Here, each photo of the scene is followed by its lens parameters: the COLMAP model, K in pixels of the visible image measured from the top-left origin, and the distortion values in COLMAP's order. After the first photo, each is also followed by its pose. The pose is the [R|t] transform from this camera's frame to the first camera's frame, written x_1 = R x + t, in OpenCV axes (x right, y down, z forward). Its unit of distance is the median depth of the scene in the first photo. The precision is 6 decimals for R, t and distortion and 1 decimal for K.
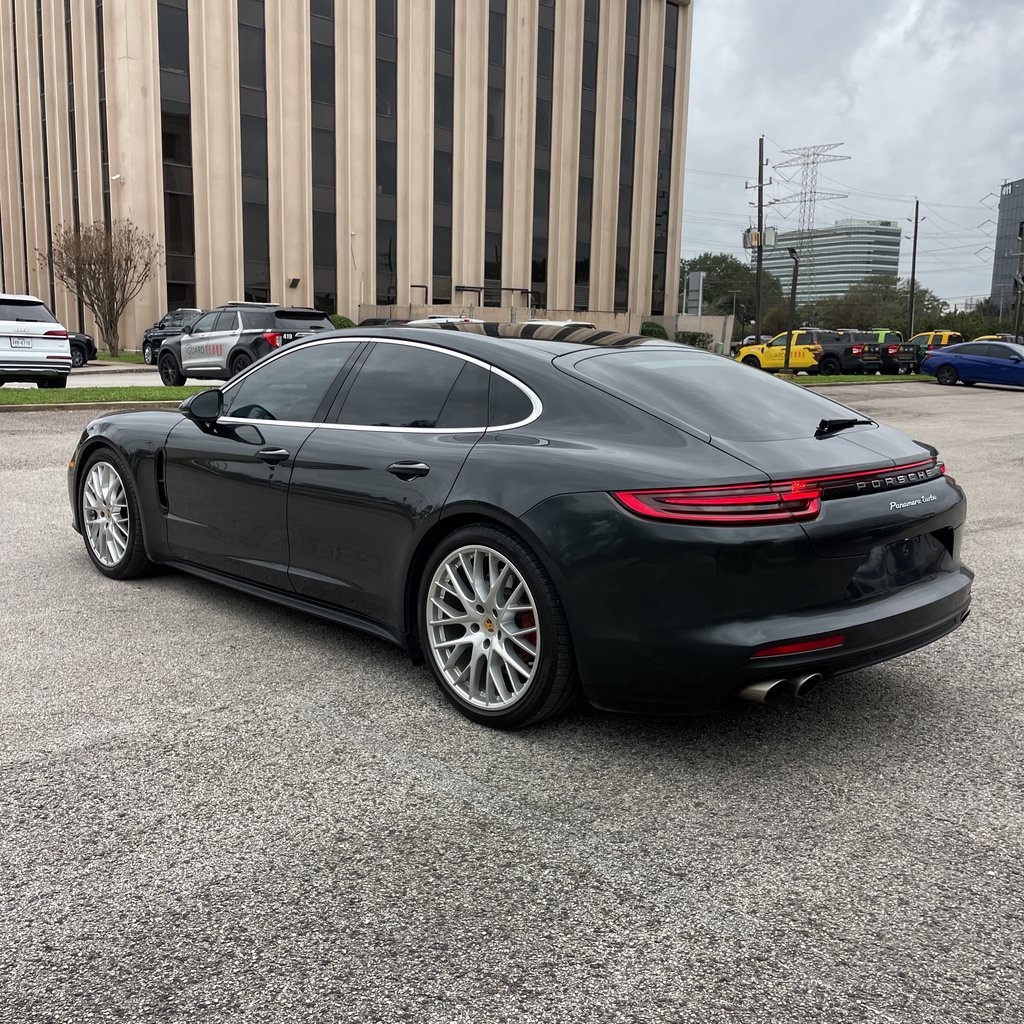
lens RADIAL K [[1054.9, 0, 510.7], [0, 1054.9, 516.4], [0, 0, 1]] dist [0.036060, 0.000000]
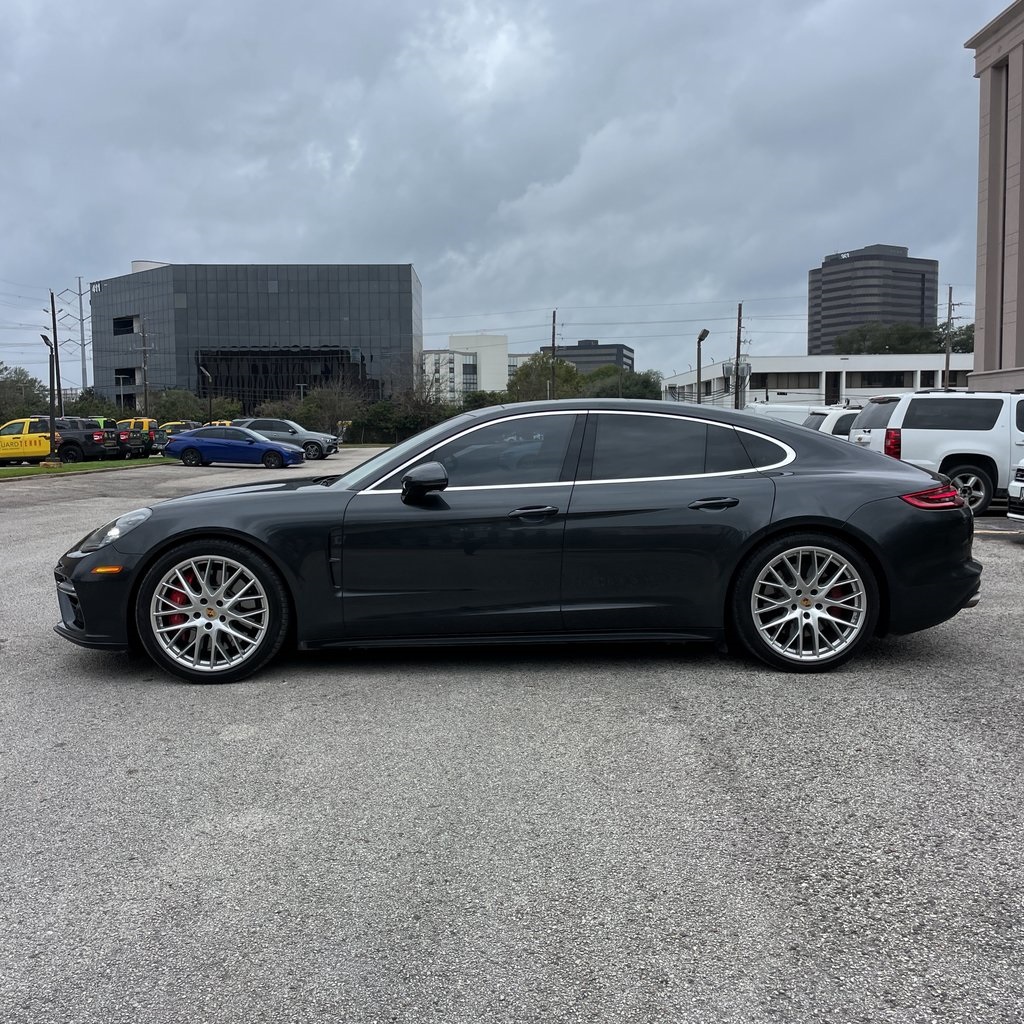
lens RADIAL K [[1054.9, 0, 512.6], [0, 1054.9, 510.4], [0, 0, 1]] dist [0.036060, 0.000000]
pose [[0.675228, -0.081221, 0.733124, -0.979926], [0.145467, 0.989062, -0.024402, -0.031862], [-0.723123, 0.123122, 0.679657, 0.216163]]
